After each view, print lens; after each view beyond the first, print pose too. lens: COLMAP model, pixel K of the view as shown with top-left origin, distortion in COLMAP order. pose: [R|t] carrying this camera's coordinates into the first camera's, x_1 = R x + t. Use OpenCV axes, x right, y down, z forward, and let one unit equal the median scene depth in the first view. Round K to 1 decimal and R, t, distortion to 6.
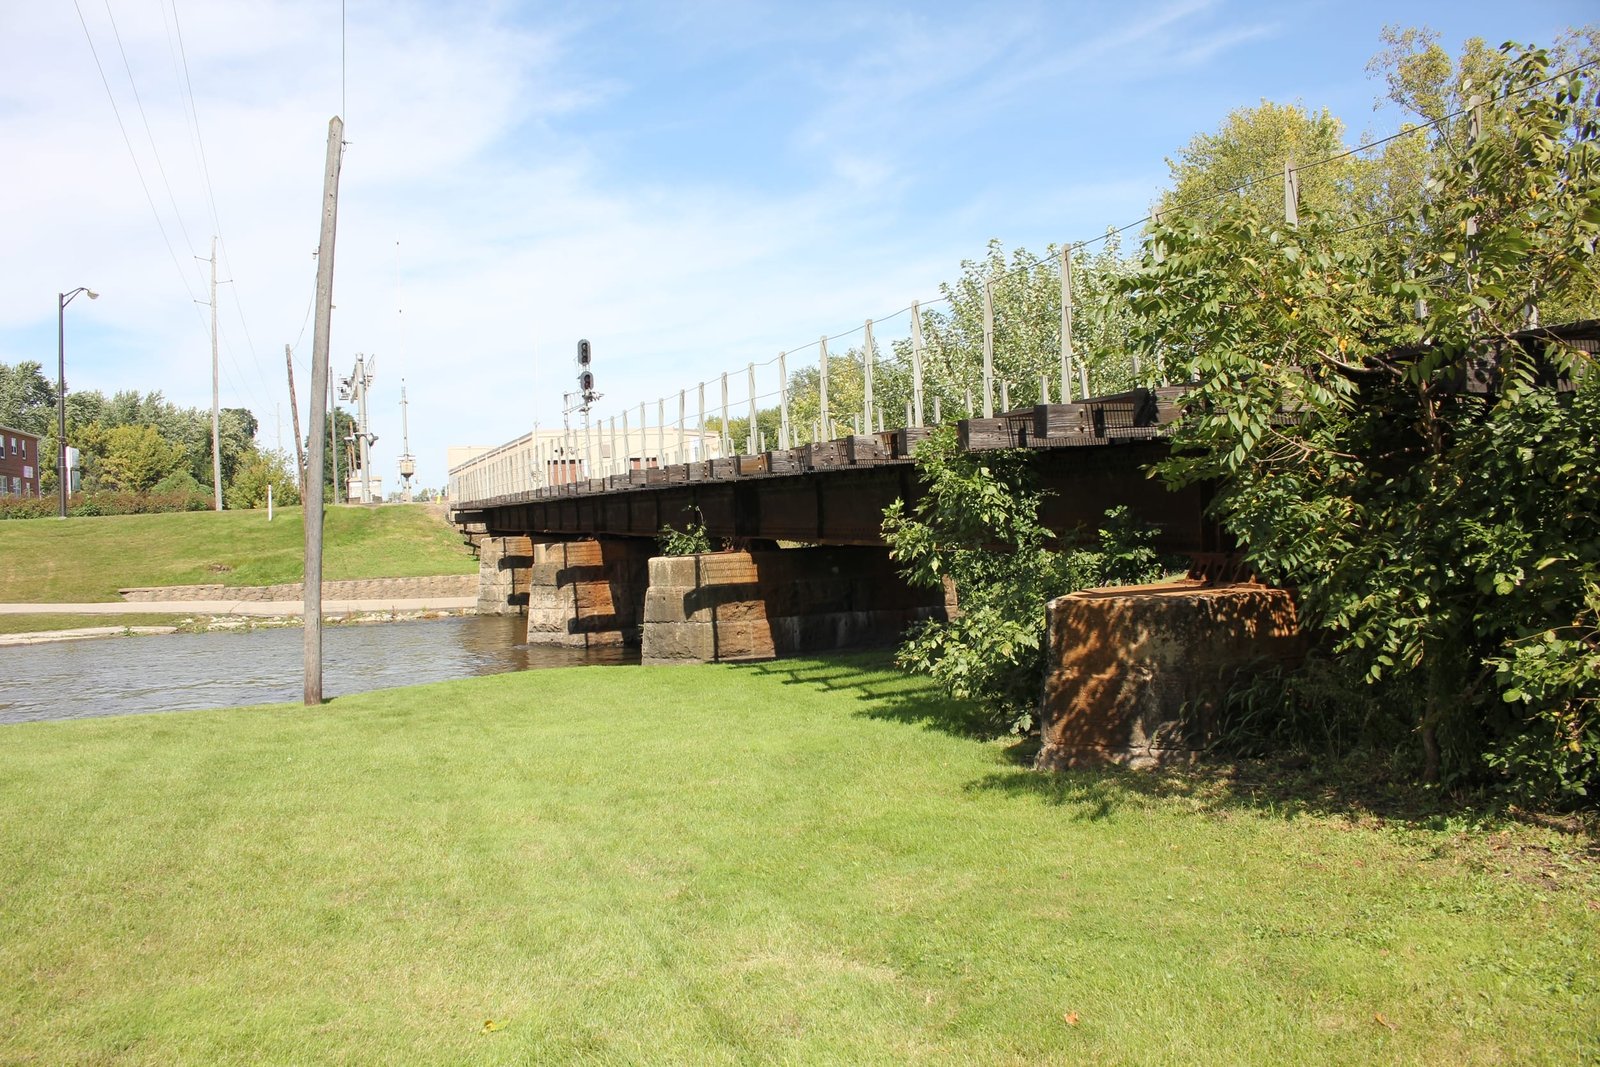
lens RADIAL K [[1327.7, 0, 798.5], [0, 1327.7, 514.4], [0, 0, 1]] dist [-0.133005, 0.083302]
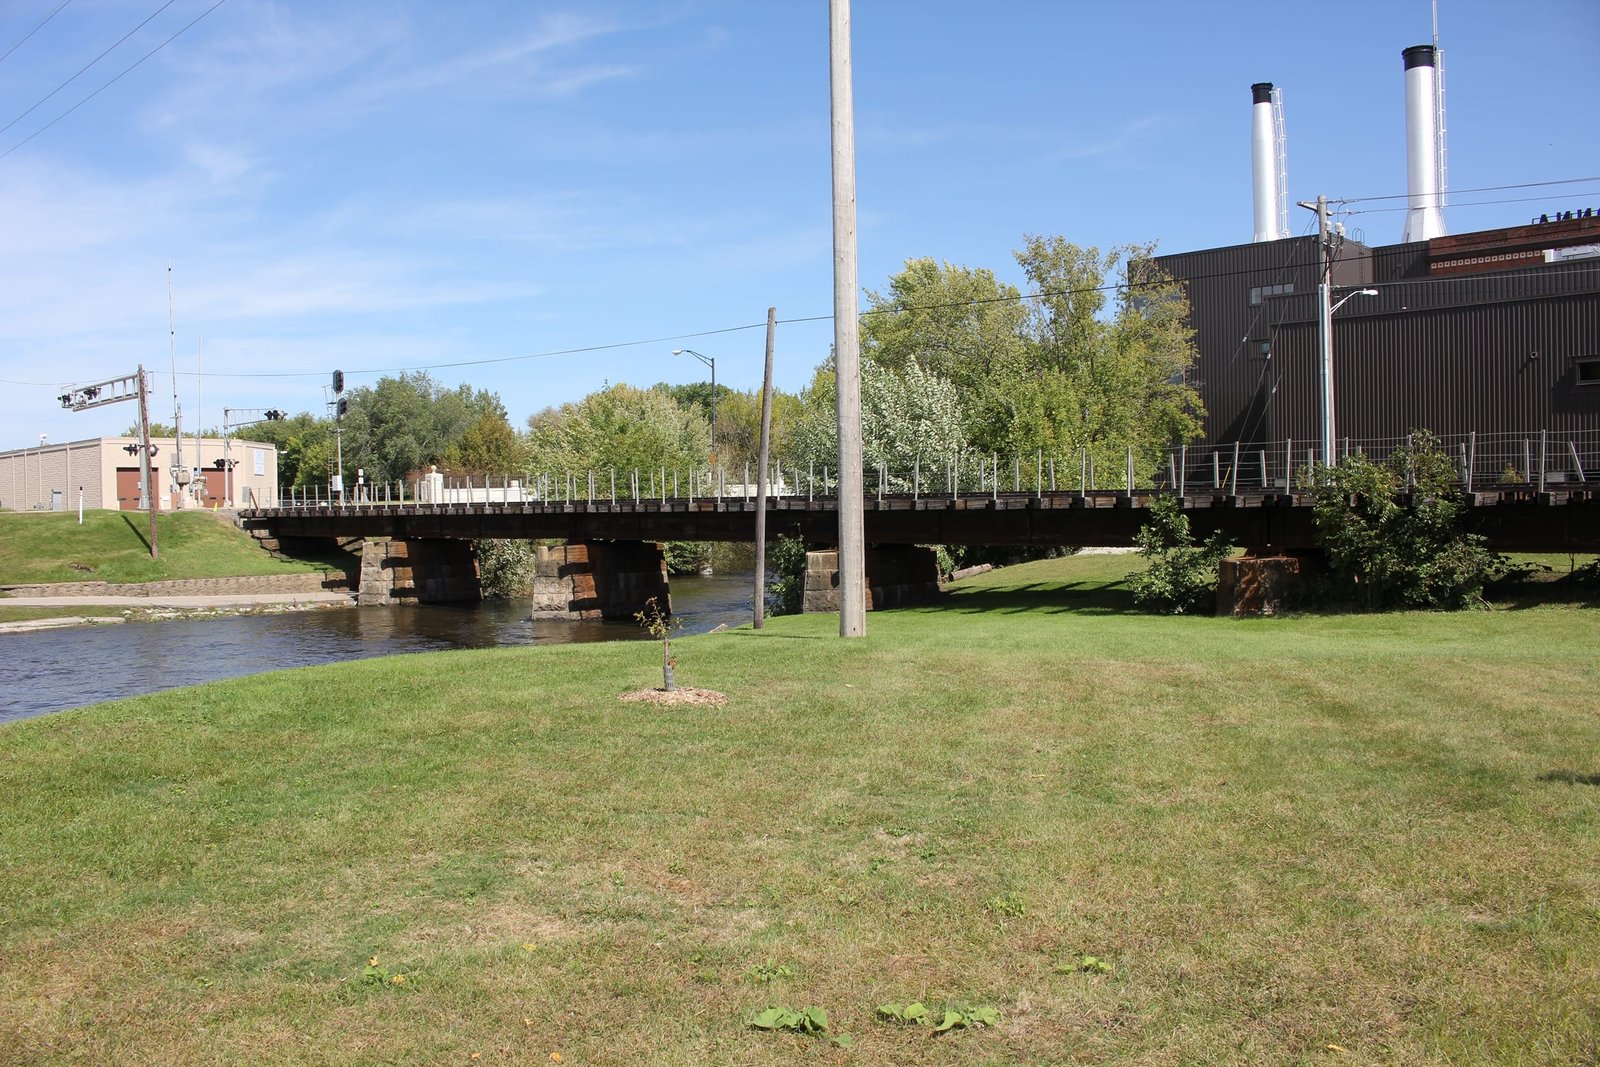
lens RADIAL K [[1327.7, 0, 798.5], [0, 1327.7, 514.4], [0, 0, 1]] dist [-0.133005, 0.083302]
pose [[0.881231, 0.022524, 0.472149, -0.503935], [-0.016701, 0.999724, -0.016521, 0.005970], [-0.472391, 0.006674, 0.881364, -0.276039]]
